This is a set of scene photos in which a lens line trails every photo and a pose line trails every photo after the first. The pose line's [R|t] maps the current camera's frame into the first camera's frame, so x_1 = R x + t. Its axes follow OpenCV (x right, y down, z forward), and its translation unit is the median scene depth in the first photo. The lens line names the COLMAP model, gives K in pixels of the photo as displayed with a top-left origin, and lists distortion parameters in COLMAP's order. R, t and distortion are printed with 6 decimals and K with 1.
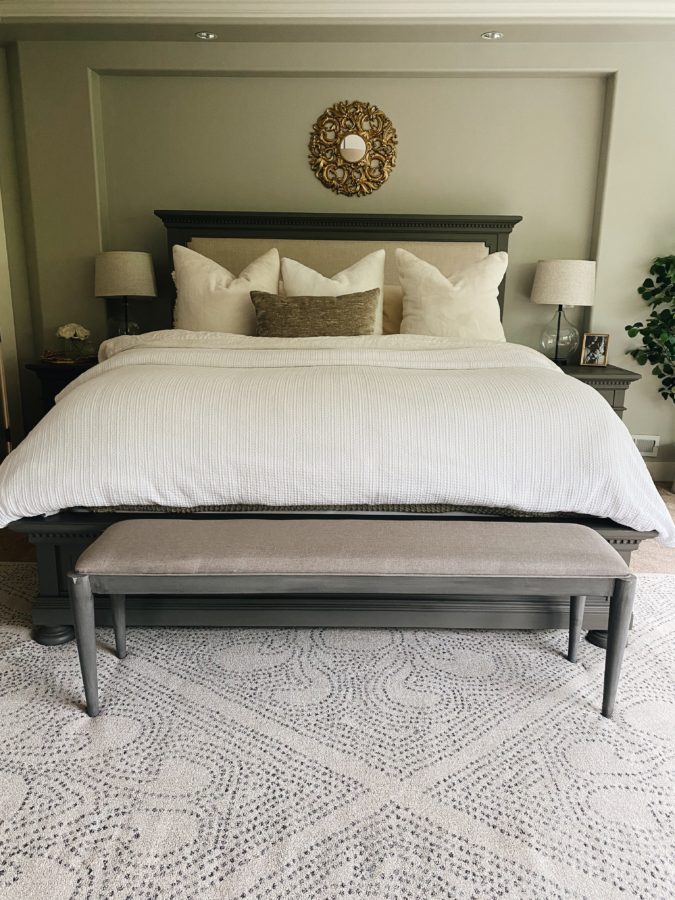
lens RADIAL K [[701.6, 0, 337.3], [0, 701.6, 450.4], [0, 0, 1]] dist [0.009676, 0.003502]
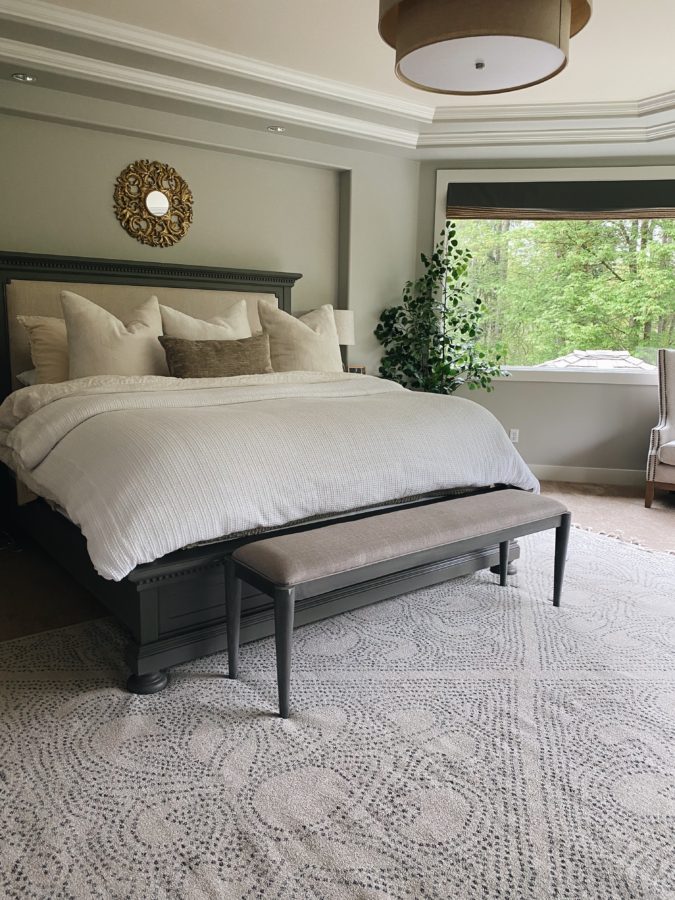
lens RADIAL K [[701.6, 0, 335.7], [0, 701.6, 450.1], [0, 0, 1]] dist [0.009676, 0.003502]
pose [[0.783851, -0.107873, 0.611507, -0.491786], [0.141424, 0.989927, -0.006653, -0.011484], [-0.604630, 0.091697, 0.791211, 0.019625]]
